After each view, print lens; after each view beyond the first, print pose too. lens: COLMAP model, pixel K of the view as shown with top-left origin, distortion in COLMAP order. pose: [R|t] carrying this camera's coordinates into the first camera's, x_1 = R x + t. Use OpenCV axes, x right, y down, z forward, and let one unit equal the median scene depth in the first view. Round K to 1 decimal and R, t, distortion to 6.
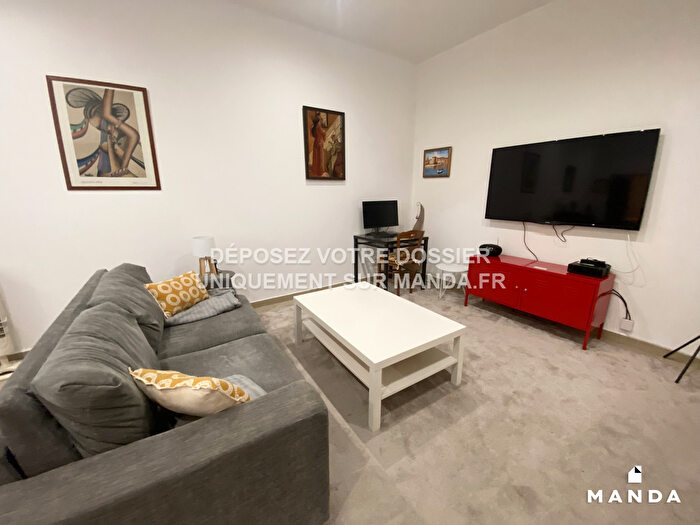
lens RADIAL K [[282.8, 0, 344.4], [0, 282.8, 263.4], [0, 0, 1]] dist [0.003668, 0.000063]
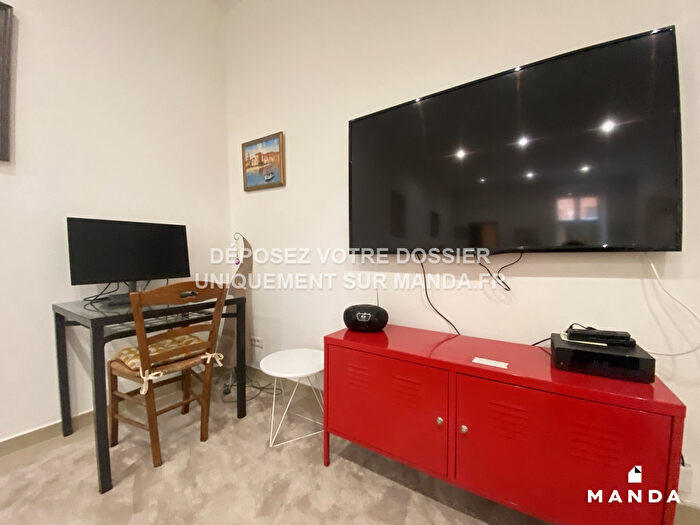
lens RADIAL K [[282.8, 0, 348.2], [0, 282.8, 263.6], [0, 0, 1]] dist [0.003668, 0.000063]
pose [[0.914195, -0.008732, 0.405179, 0.263401], [0.097742, 0.975007, -0.199521, -0.038638], [-0.393311, 0.222004, 0.892200, 0.504440]]
